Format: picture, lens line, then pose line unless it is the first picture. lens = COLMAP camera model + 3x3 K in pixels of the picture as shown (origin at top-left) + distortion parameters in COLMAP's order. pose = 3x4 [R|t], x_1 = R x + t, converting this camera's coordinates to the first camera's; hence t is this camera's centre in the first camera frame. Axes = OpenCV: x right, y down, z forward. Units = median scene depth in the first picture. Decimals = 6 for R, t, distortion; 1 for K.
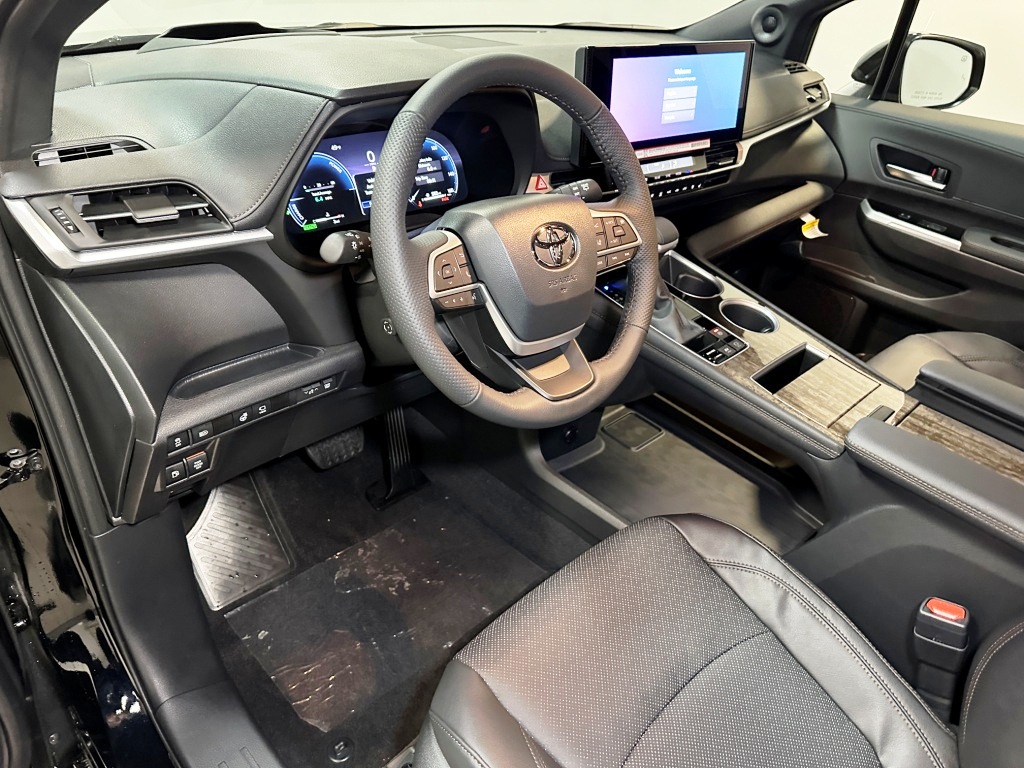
lens RADIAL K [[705.8, 0, 520.4], [0, 705.8, 379.0], [0, 0, 1]] dist [0.114538, -0.166078]
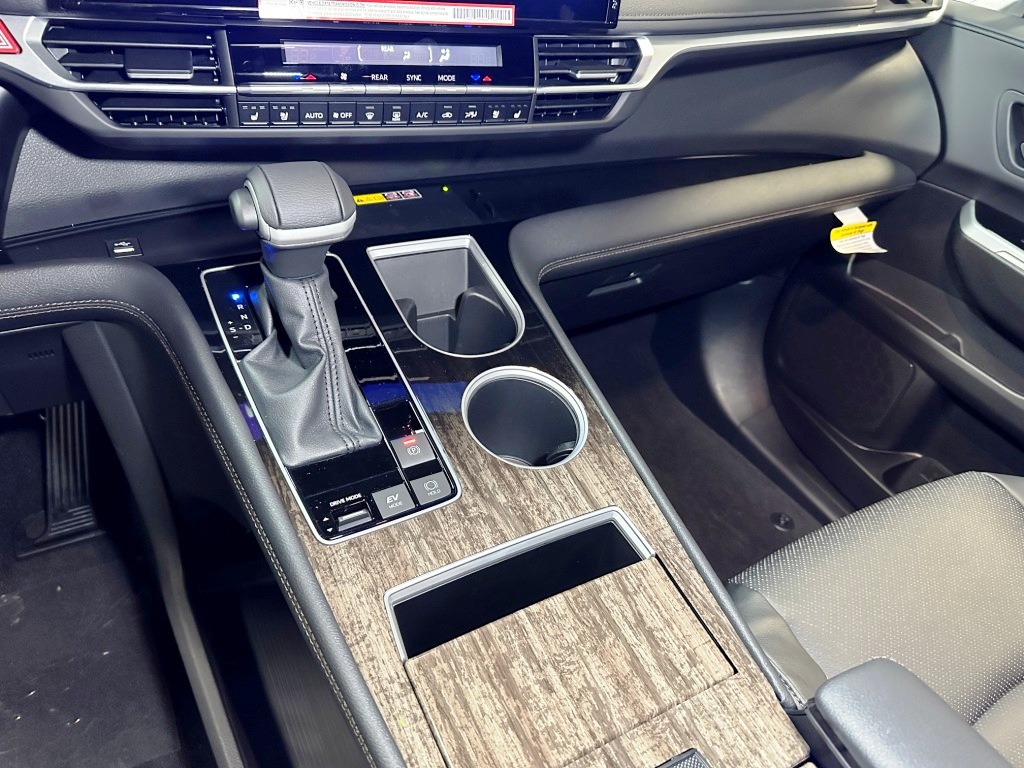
lens RADIAL K [[719.3, 0, 510.2], [0, 719.3, 367.0], [0, 0, 1]] dist [-0.005273, -0.002291]
pose [[0.960827, 0.207769, -0.183421, 0.280618], [-0.192227, 0.976345, 0.098997, -0.117273], [0.199650, -0.059860, 0.978037, 0.401270]]
